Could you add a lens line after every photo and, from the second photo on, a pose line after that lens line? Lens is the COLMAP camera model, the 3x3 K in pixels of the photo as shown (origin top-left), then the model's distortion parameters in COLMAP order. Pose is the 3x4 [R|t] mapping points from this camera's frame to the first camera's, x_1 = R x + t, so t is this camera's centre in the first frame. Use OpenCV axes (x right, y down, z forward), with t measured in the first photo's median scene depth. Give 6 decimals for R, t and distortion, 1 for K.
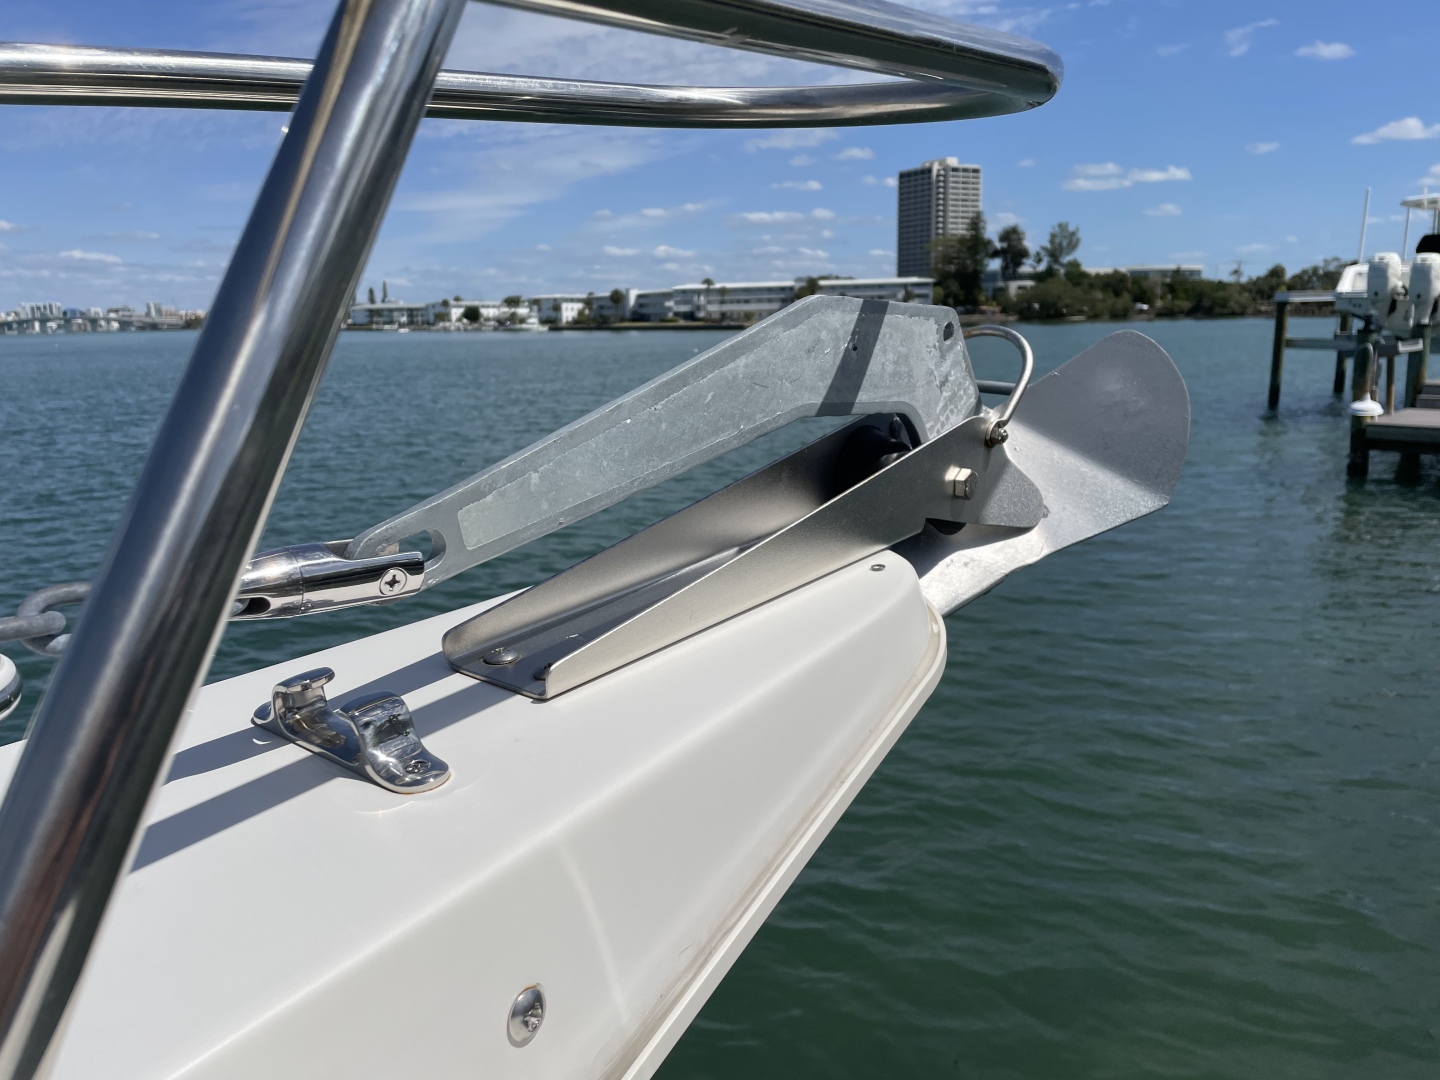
lens RADIAL K [[1079.9, 0, 715.9], [0, 1079.9, 532.0], [0, 0, 1]] dist [0.060366, -0.087943]
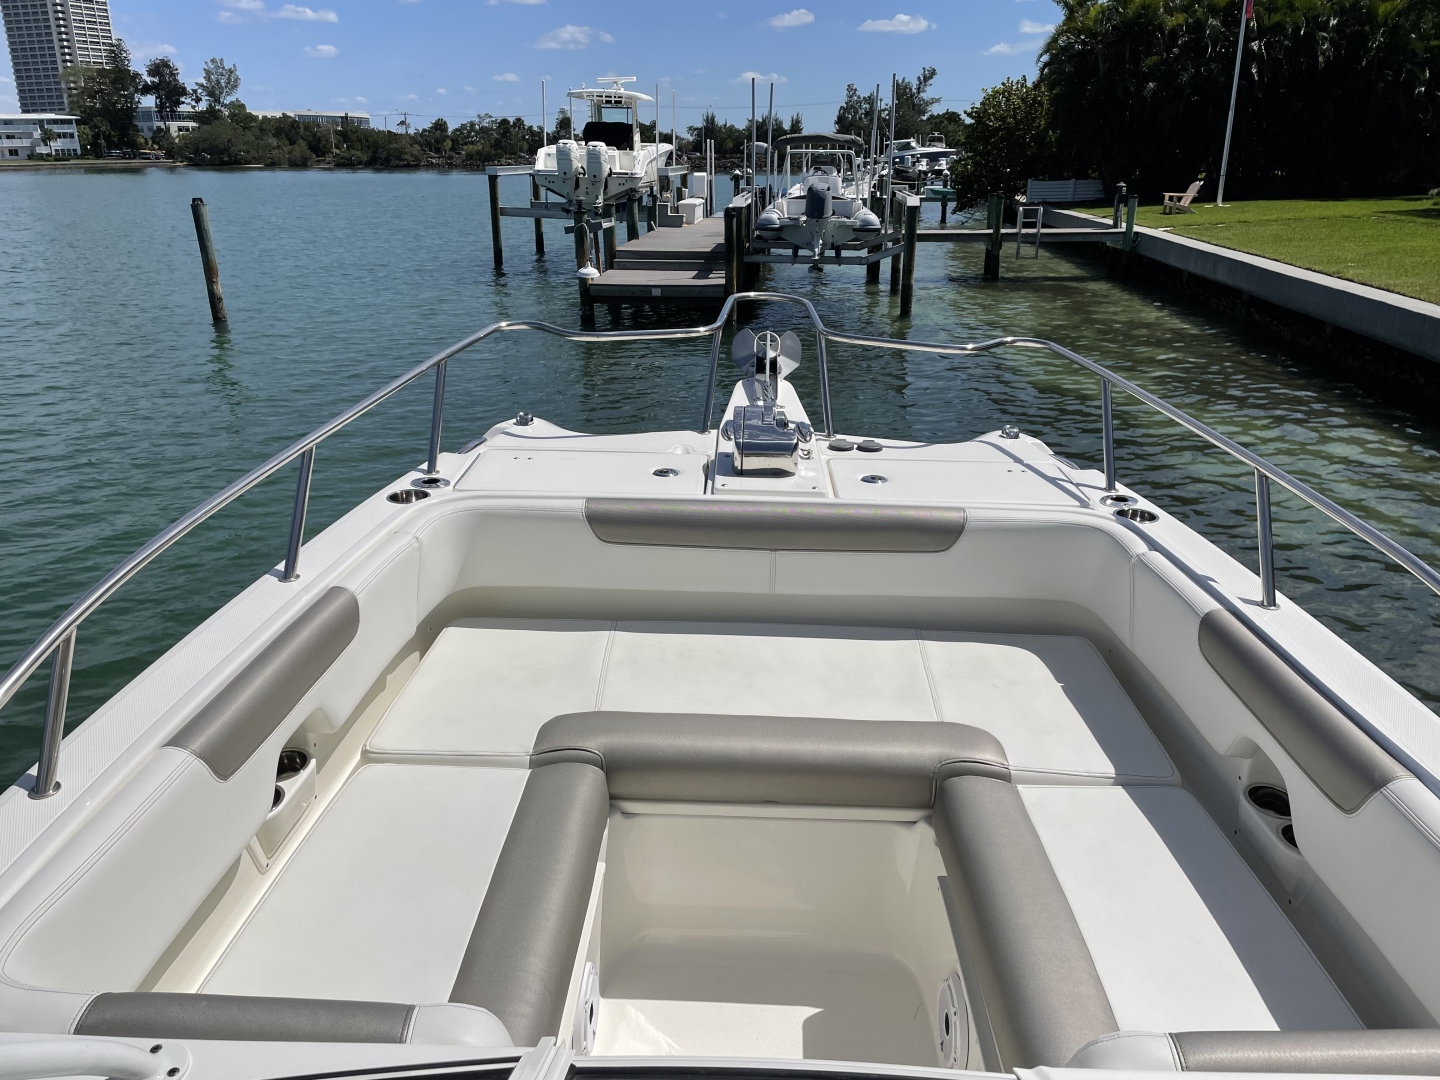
lens RADIAL K [[1079.9, 0, 707.4], [0, 1079.9, 526.9], [0, 0, 1]] dist [0.060366, -0.087943]
pose [[0.767490, -0.187789, 0.612939, -0.160354], [0.108798, 0.980418, 0.164144, -0.008081], [-0.631761, -0.059293, 0.772892, -0.138956]]
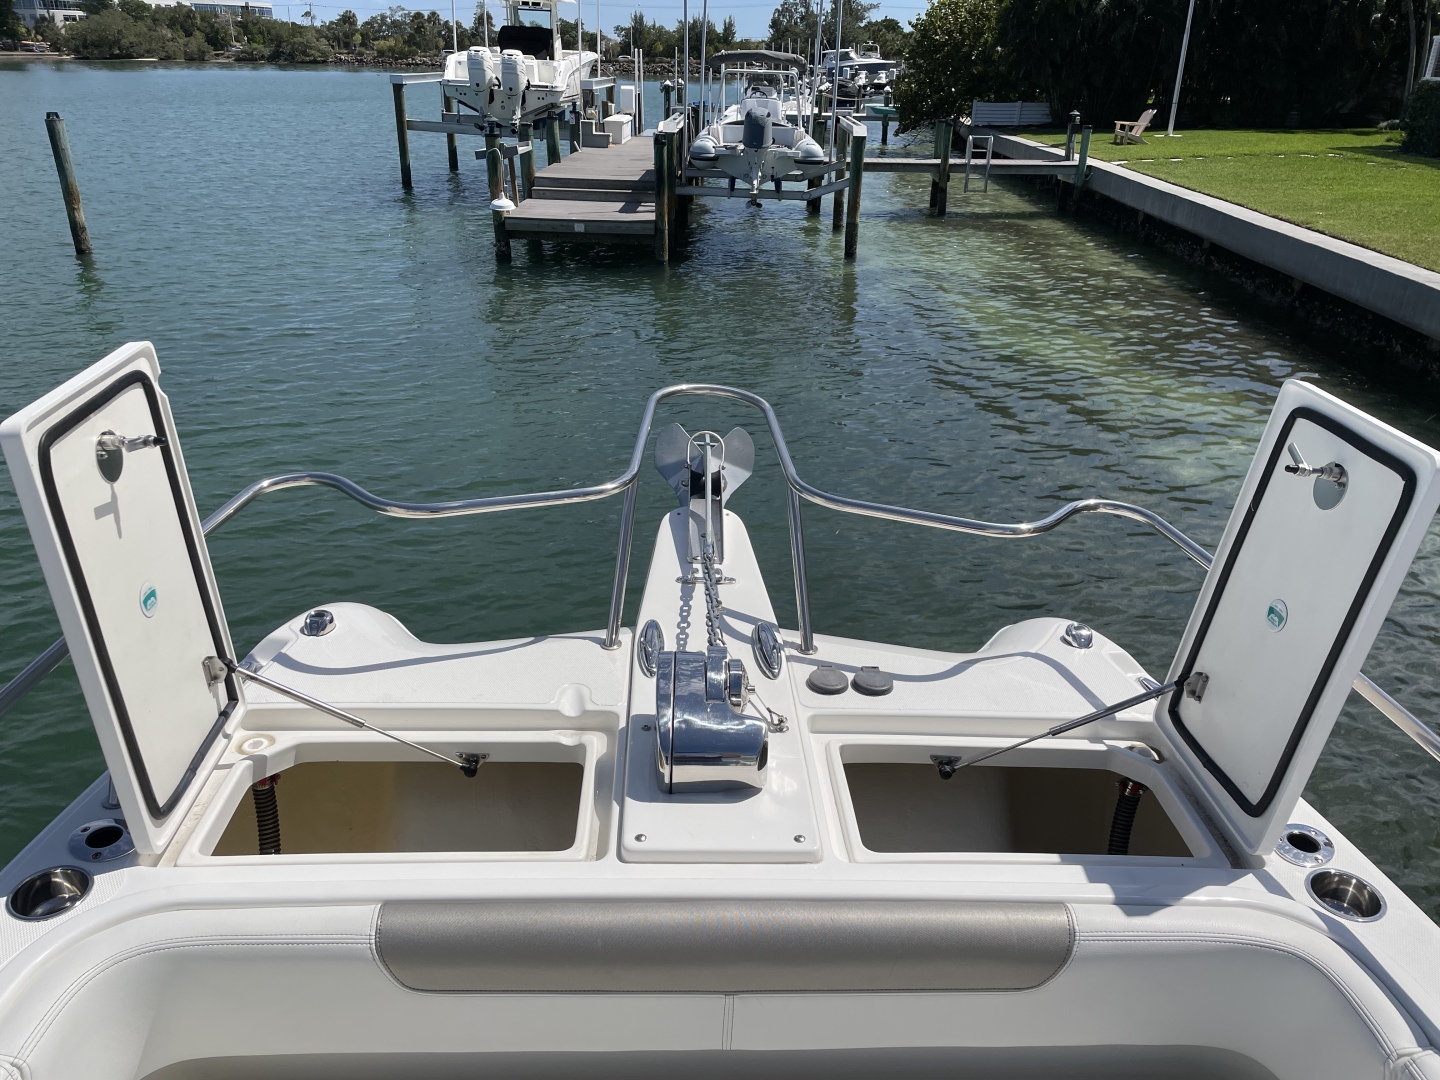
lens RADIAL K [[1079.9, 0, 719.2], [0, 1079.9, 554.5], [0, 0, 1]] dist [0.060366, -0.087943]
pose [[0.721107, -0.252451, 0.645192, -0.102569], [0.097245, 0.958912, 0.266516, -0.035892], [-0.685965, -0.129444, 0.716028, -0.078681]]
